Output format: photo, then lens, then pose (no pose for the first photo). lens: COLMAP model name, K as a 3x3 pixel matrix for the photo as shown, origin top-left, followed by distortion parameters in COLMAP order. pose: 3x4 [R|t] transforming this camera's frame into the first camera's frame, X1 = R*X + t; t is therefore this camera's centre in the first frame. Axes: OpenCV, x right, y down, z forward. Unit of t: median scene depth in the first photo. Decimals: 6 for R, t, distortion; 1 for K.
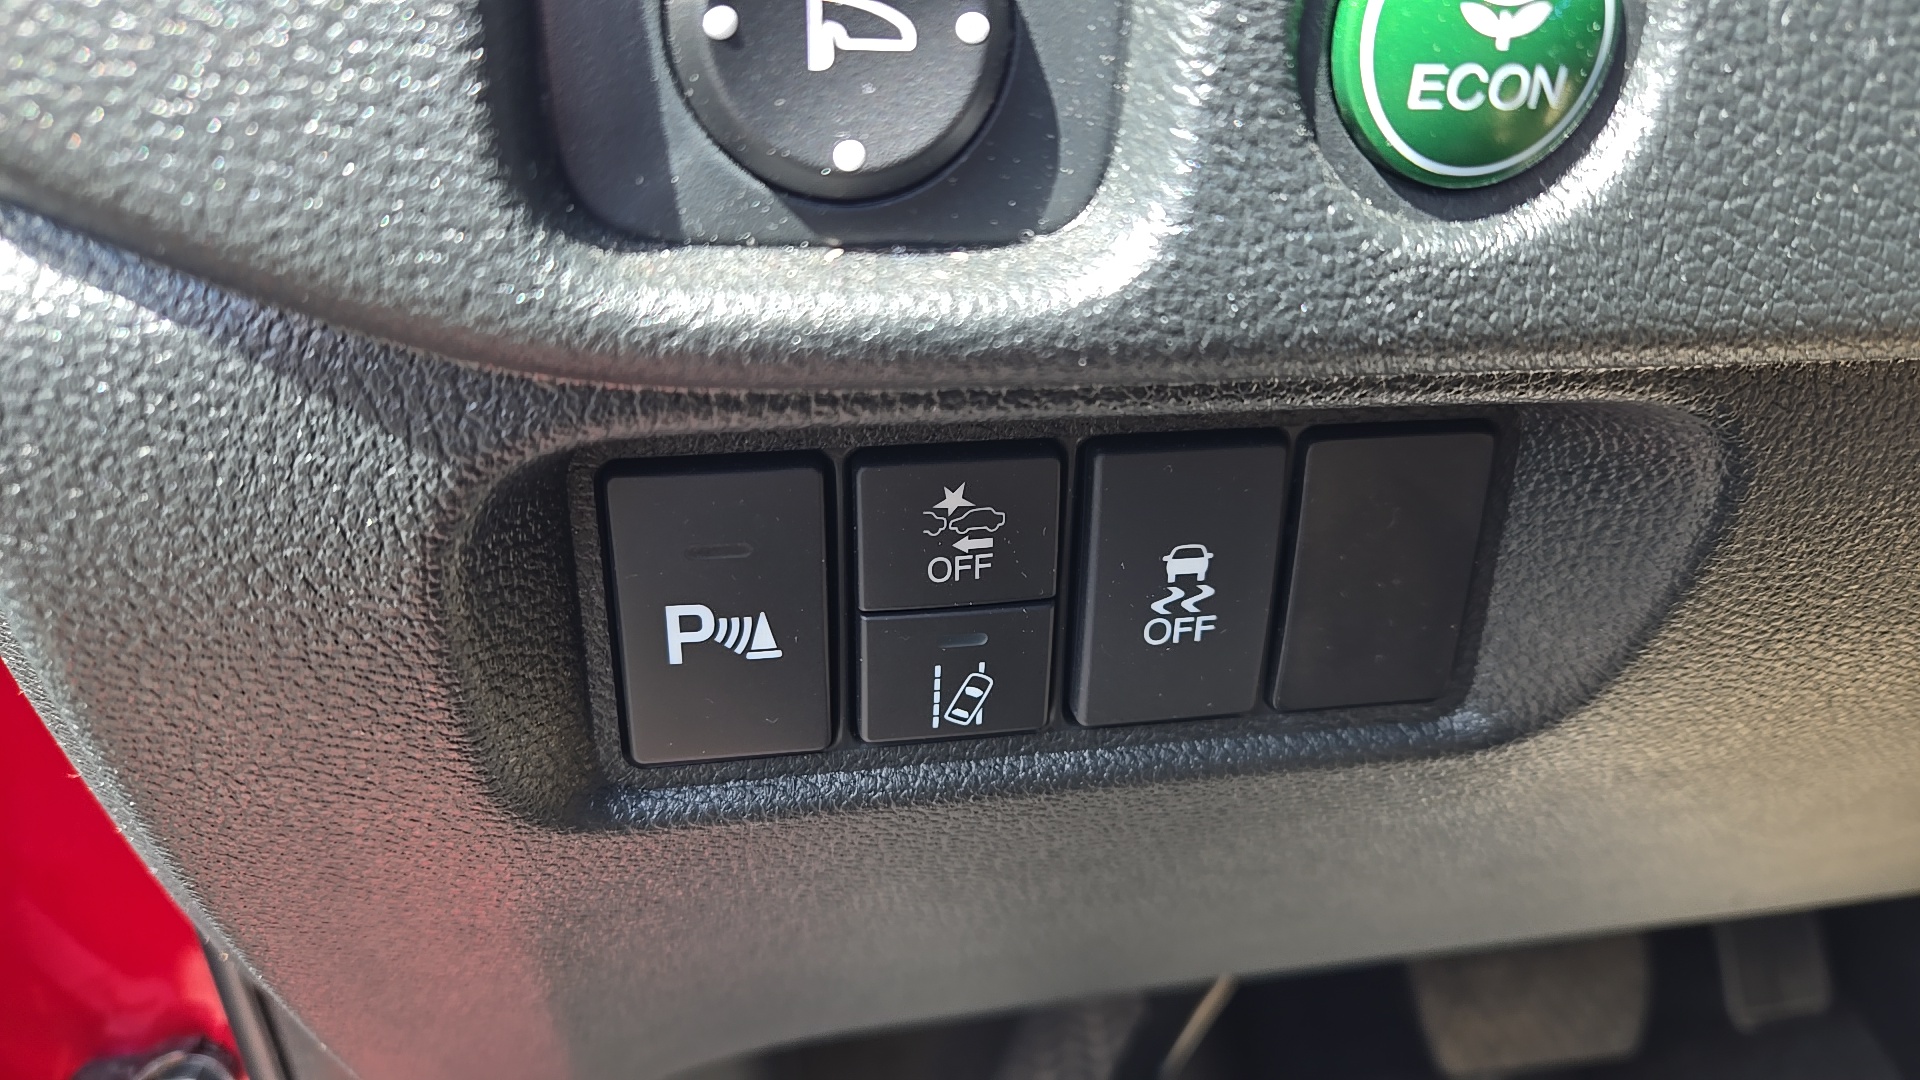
lens RADIAL K [[1273.3, 0, 959.1], [0, 1273.3, 530.7], [0, 0, 1]] dist [0.027356, -0.027523]
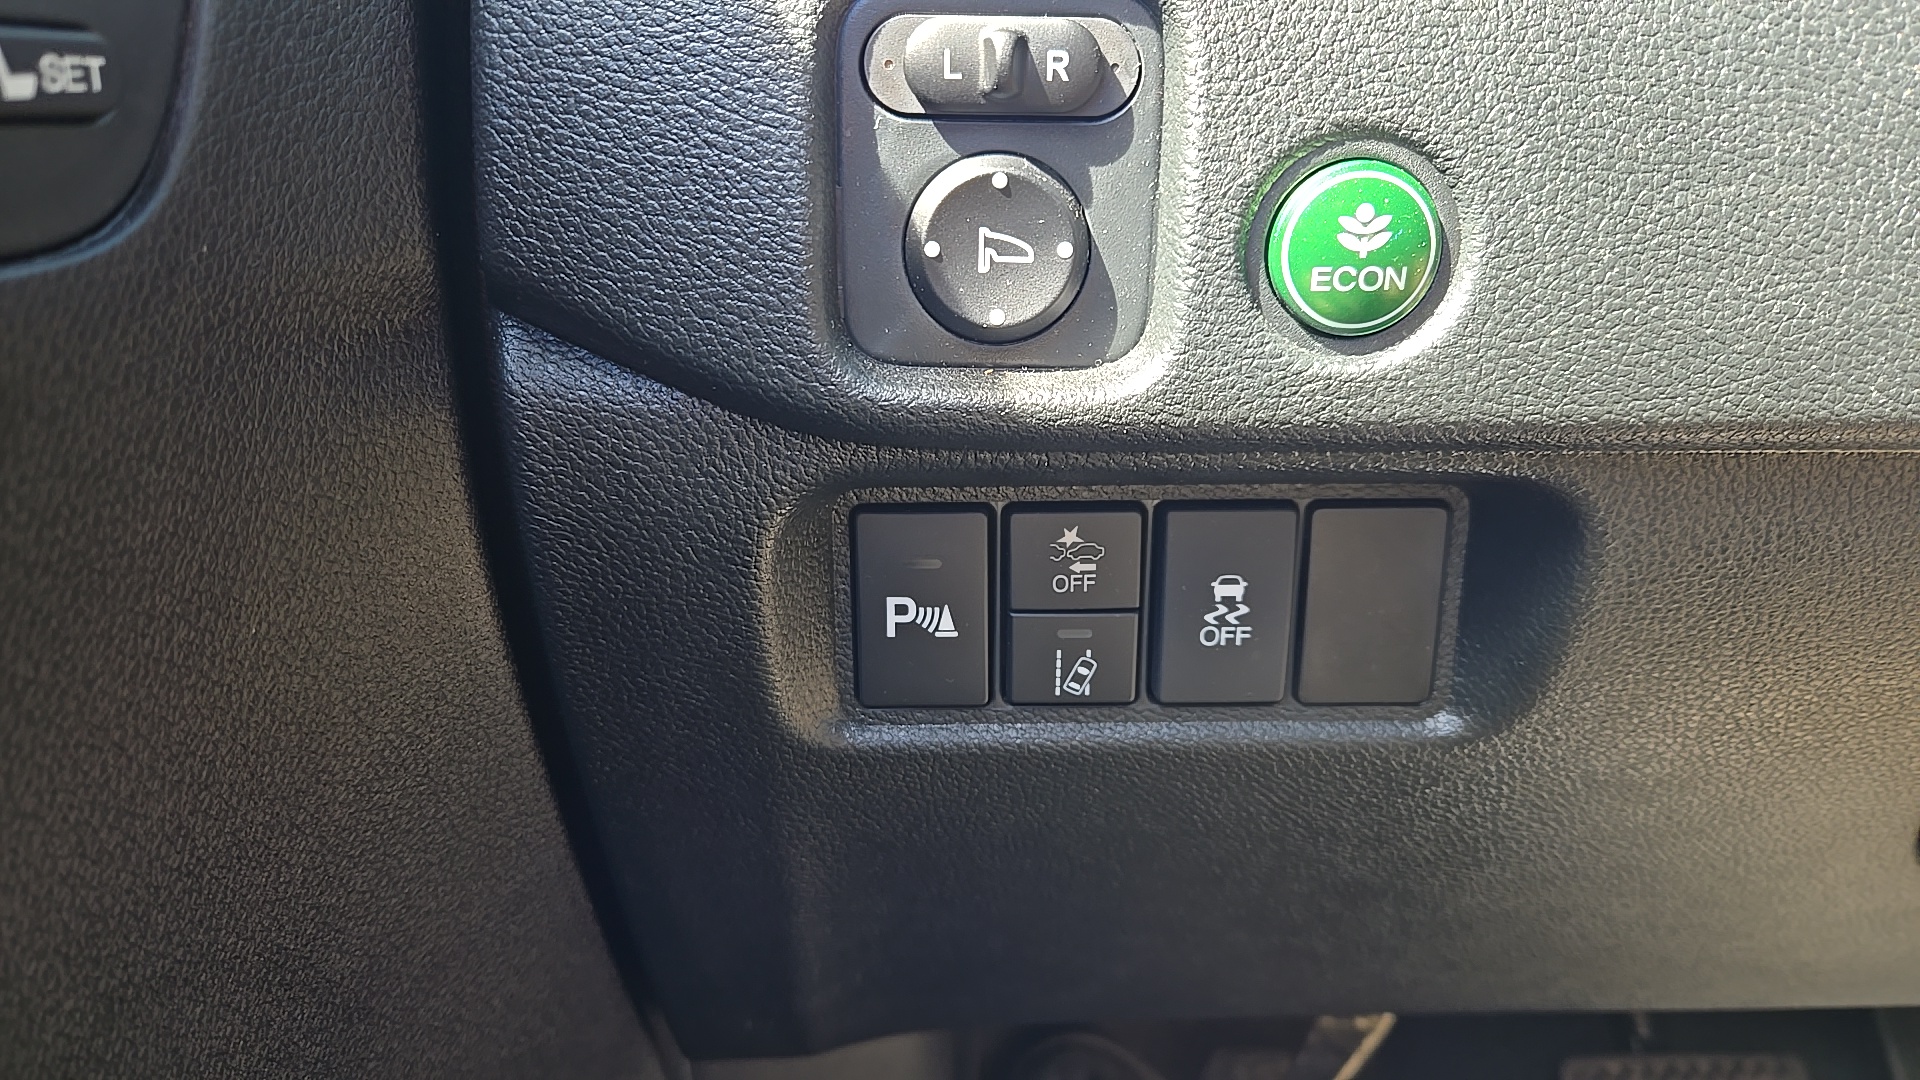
lens RADIAL K [[1273.3, 0, 962.0], [0, 1273.3, 550.8], [0, 0, 1]] dist [0.027356, -0.027523]
pose [[0.982700, 0.029579, -0.182826, 0.151220], [-0.053354, 0.990527, -0.126528, 0.197089], [0.177352, 0.134094, 0.974969, -0.542825]]
